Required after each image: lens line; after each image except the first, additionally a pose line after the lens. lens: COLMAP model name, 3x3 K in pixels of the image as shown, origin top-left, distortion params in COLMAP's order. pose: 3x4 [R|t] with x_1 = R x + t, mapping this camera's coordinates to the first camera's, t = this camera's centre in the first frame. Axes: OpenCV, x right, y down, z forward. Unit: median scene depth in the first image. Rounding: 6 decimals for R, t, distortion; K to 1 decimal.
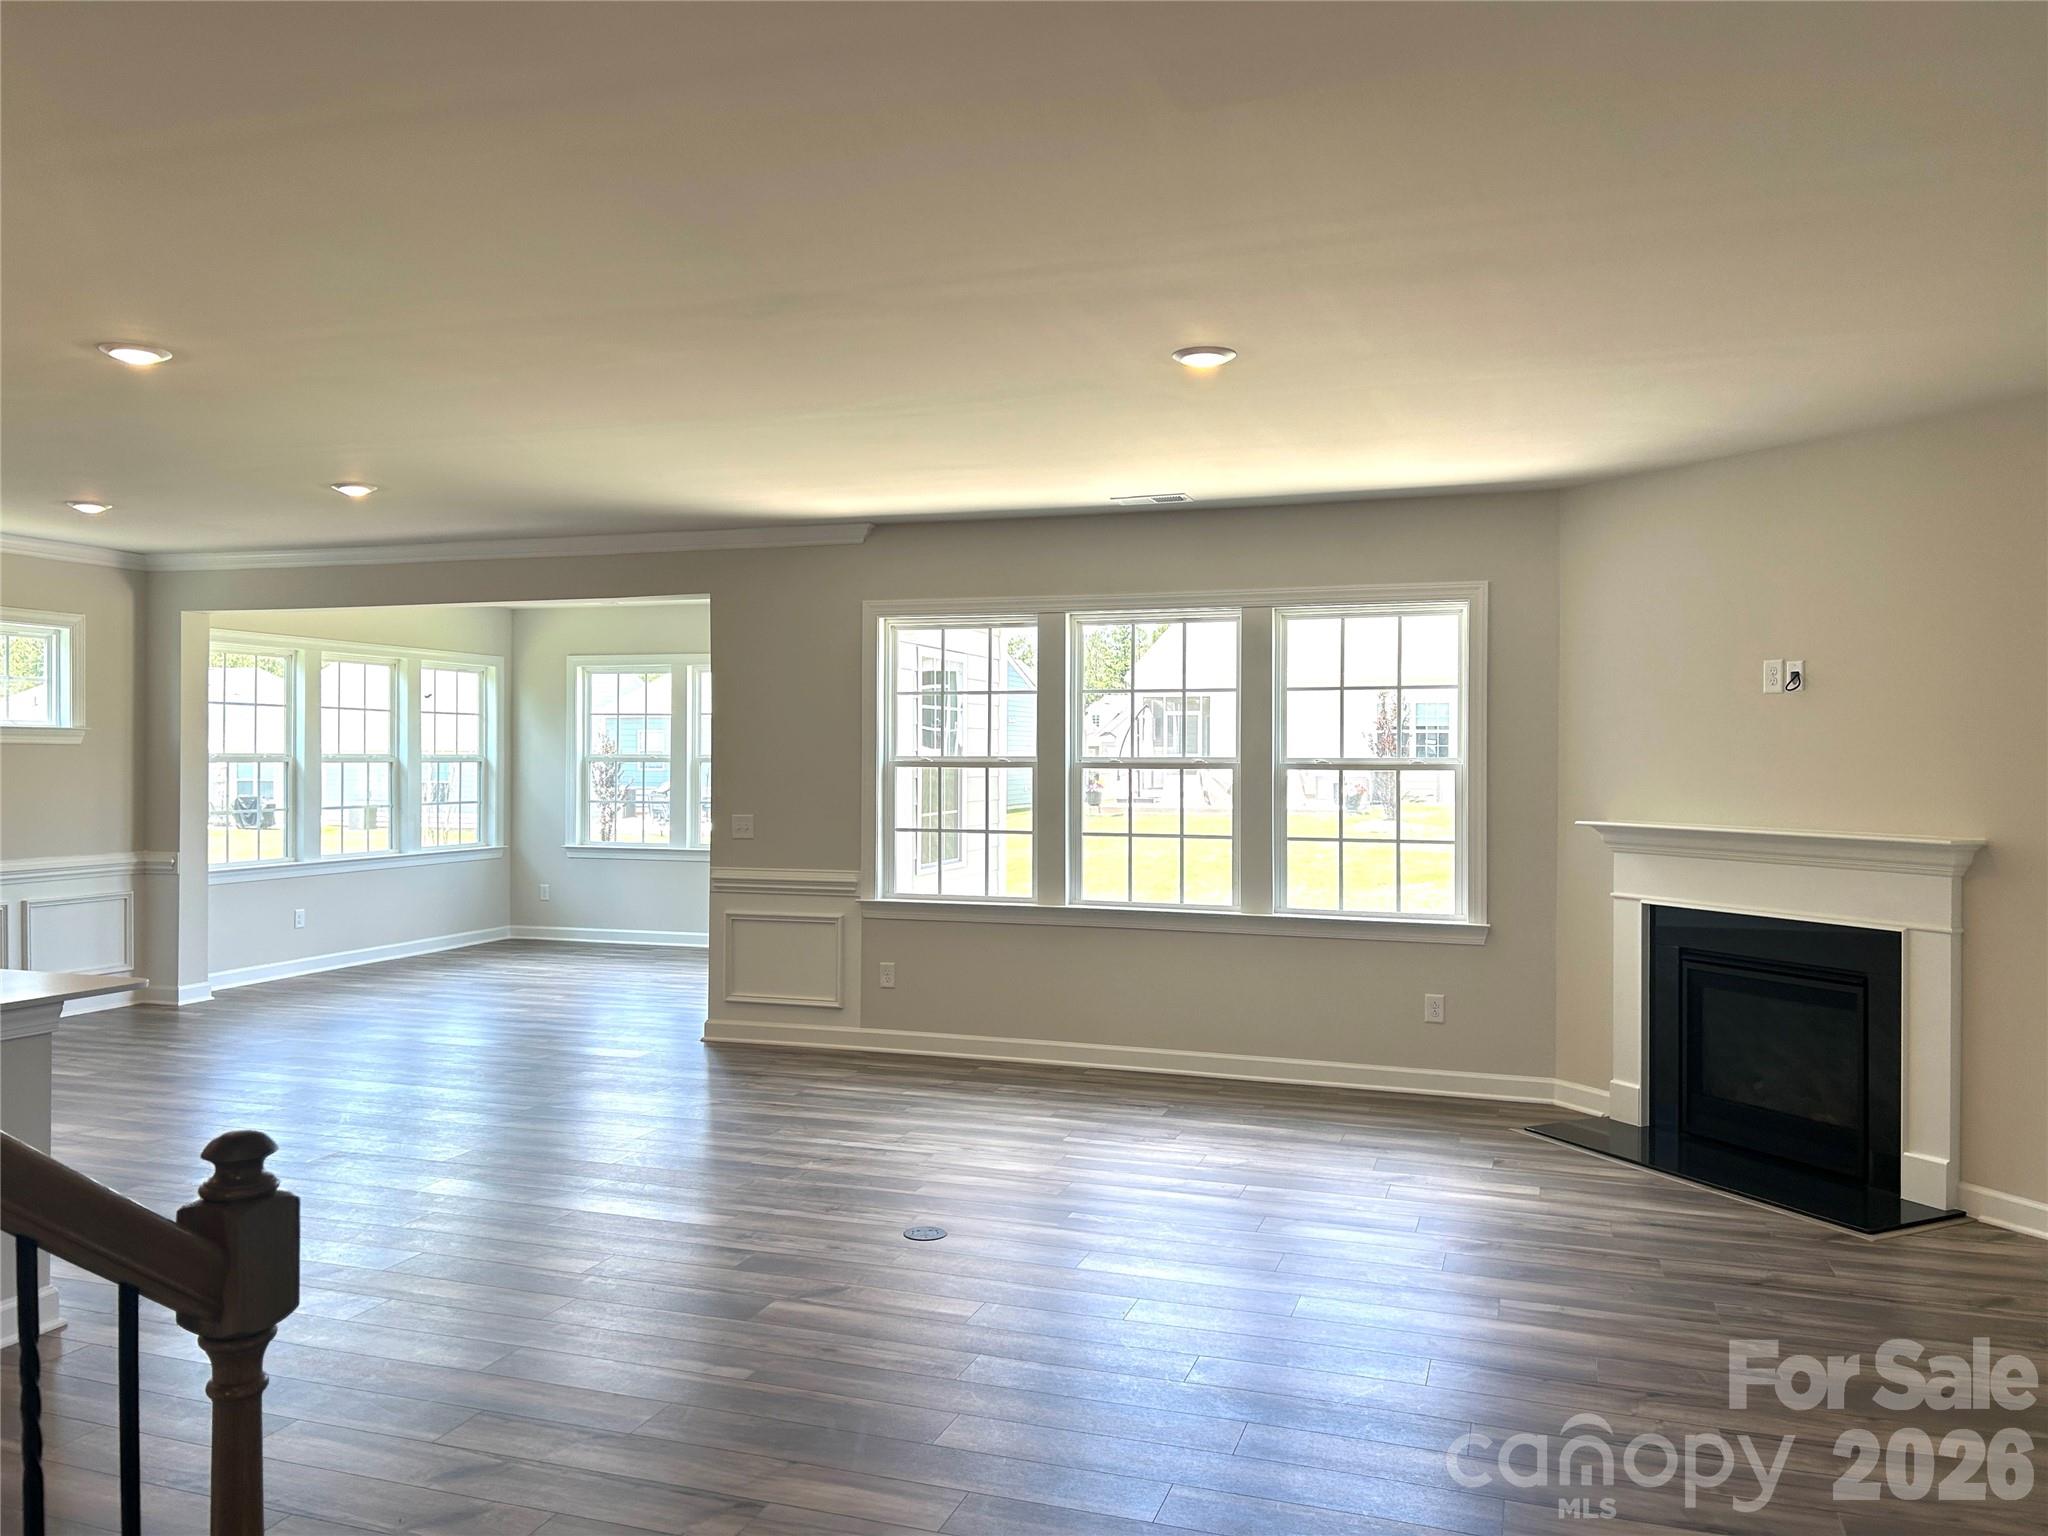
lens RADIAL K [[1547.7, 0, 1021.1], [0, 1547.7, 749.2], [0, 0, 1]] dist [0.063430, -0.033264]
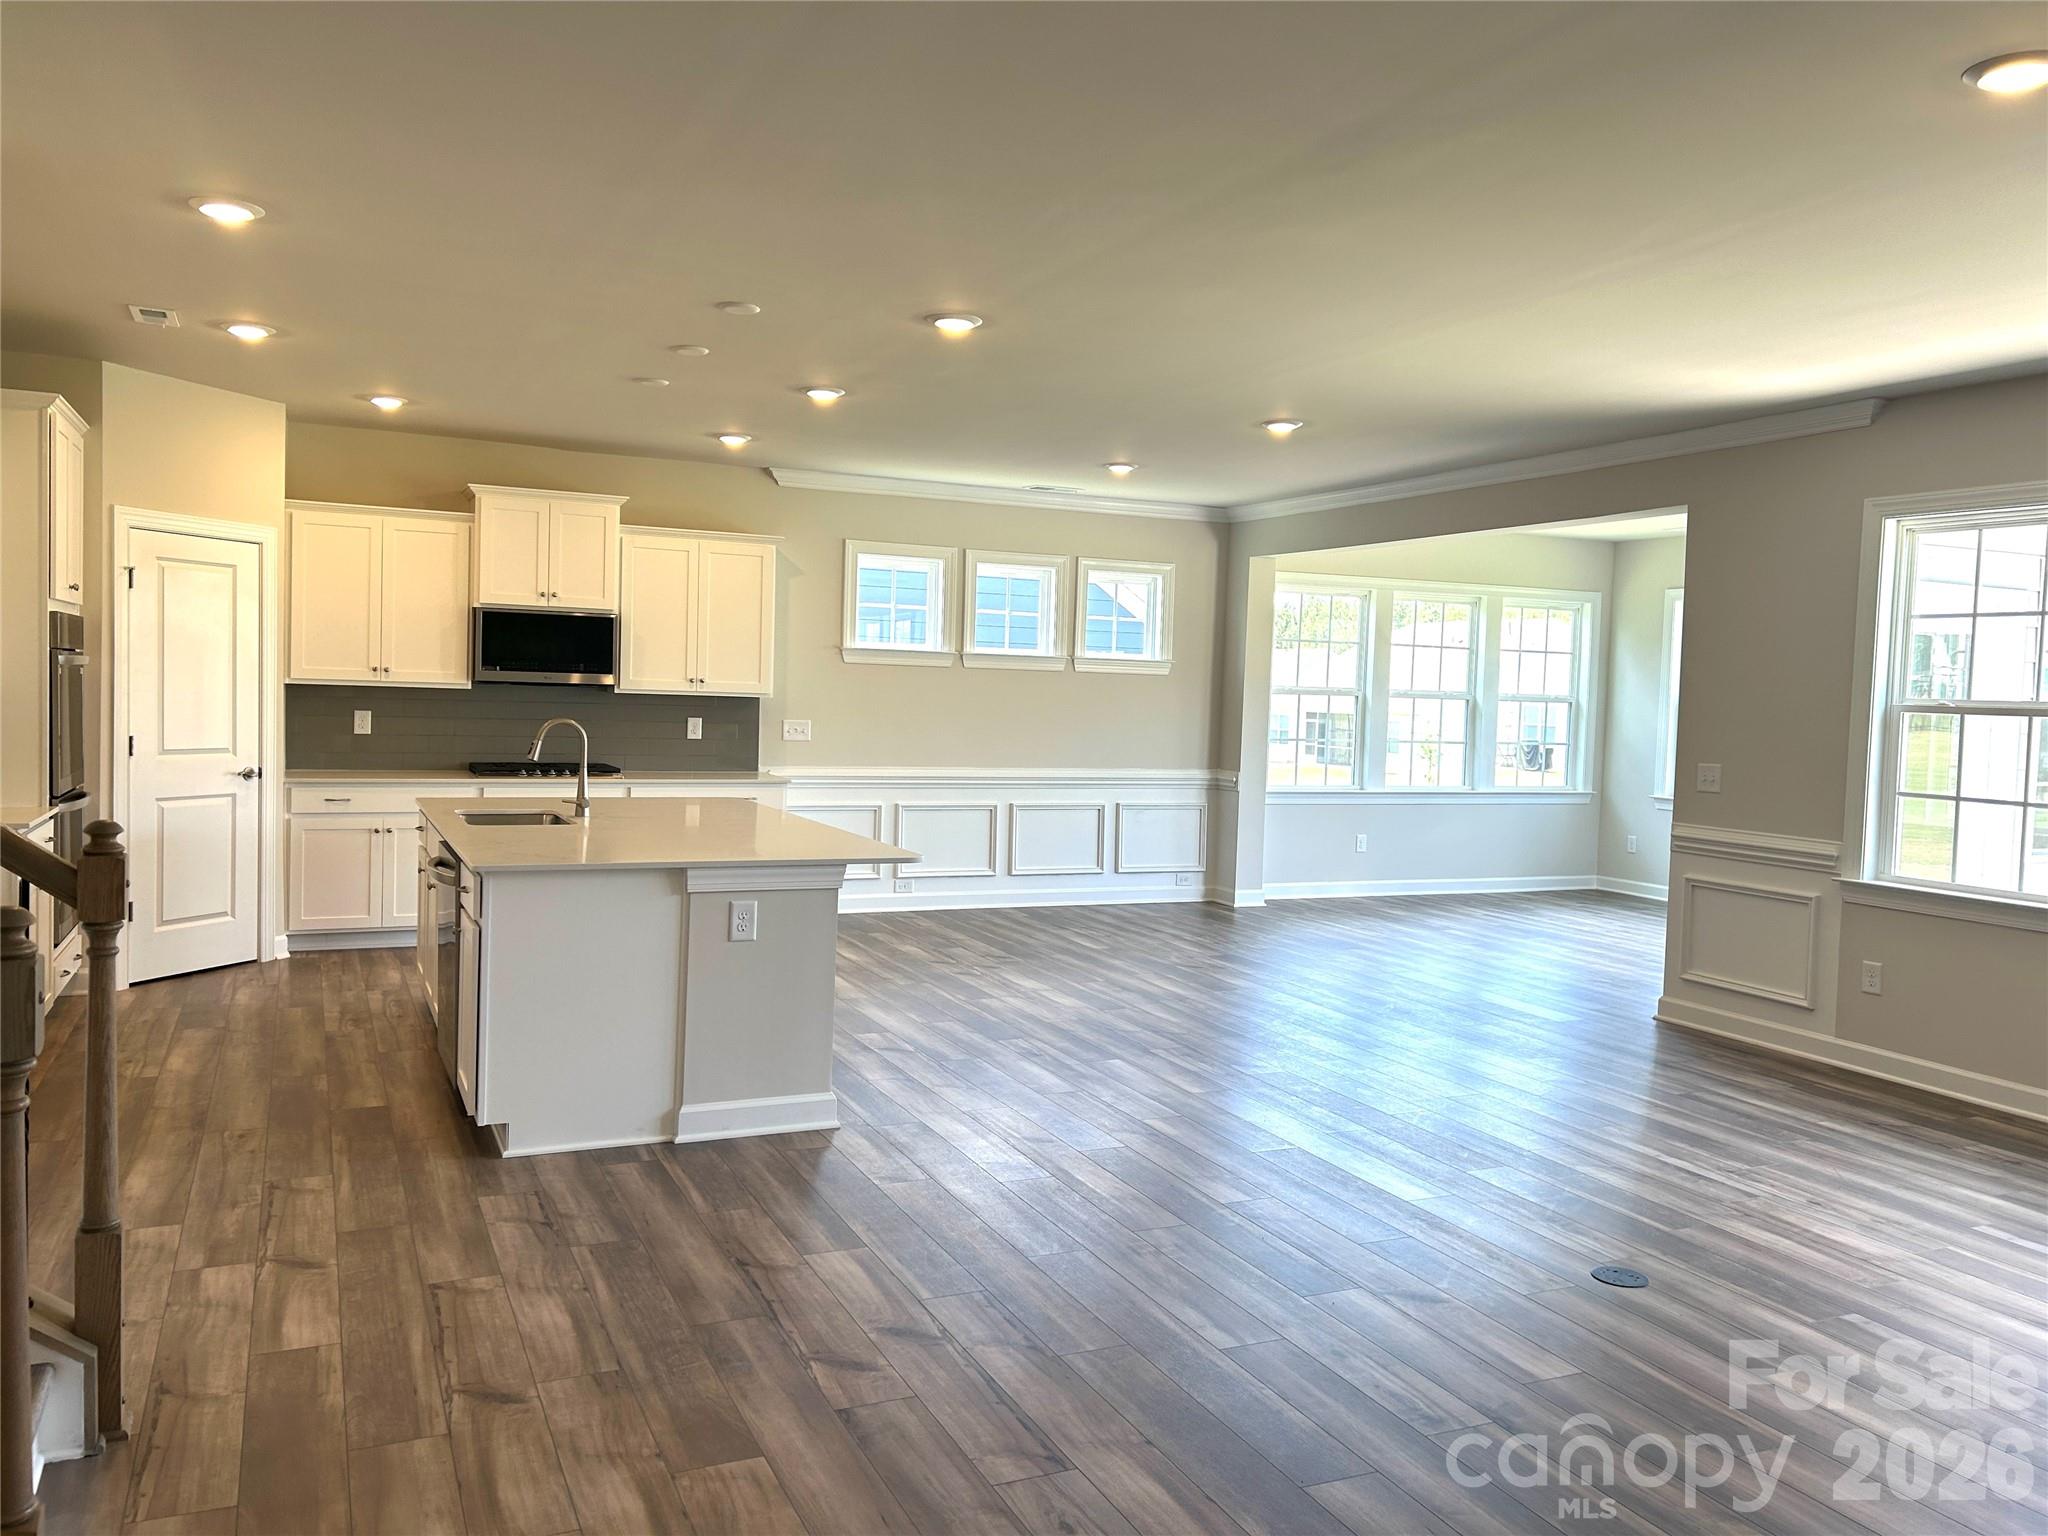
lens RADIAL K [[1547.7, 0, 1024.3], [0, 1547.7, 760.7], [0, 0, 1]] dist [0.063430, -0.033264]
pose [[0.692782, 0.052512, -0.719232, 0.157268], [-0.024672, 0.998487, 0.049136, 0.006465], [0.720725, -0.016295, 0.693030, 0.117773]]
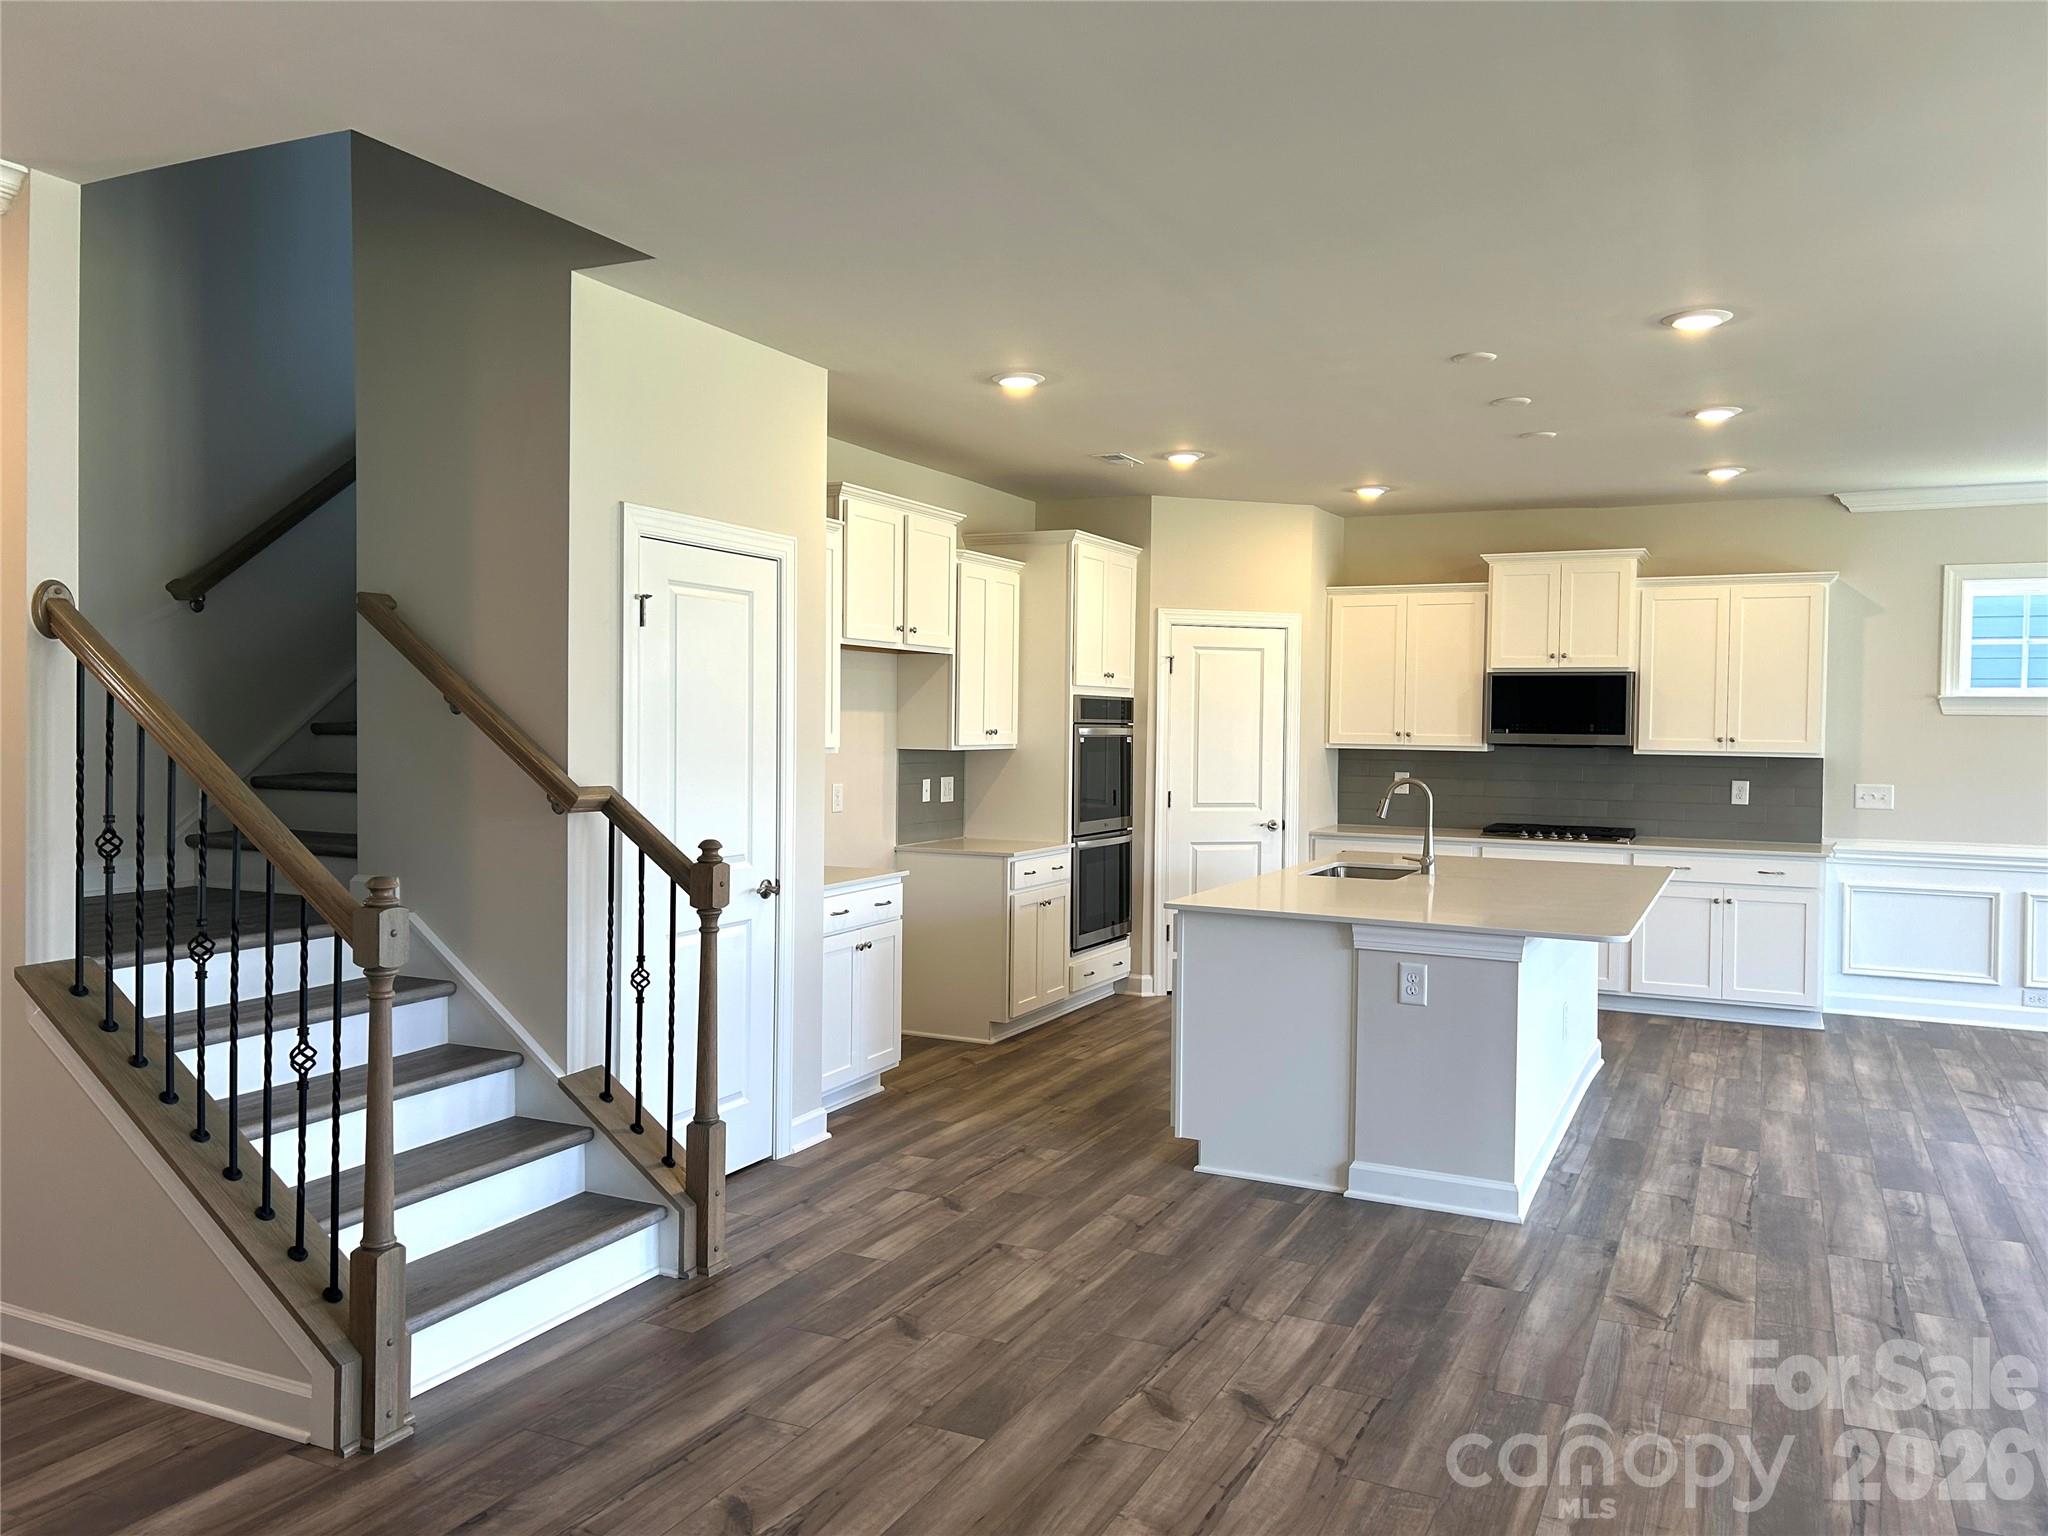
lens RADIAL K [[1547.7, 0, 1020.7], [0, 1547.7, 778.4], [0, 0, 1]] dist [0.063430, -0.033264]
pose [[-0.116923, 0.028599, -0.992729, 0.236682], [-0.006163, 0.999545, 0.029522, 0.007183], [0.993122, 0.009570, -0.116694, 0.339533]]
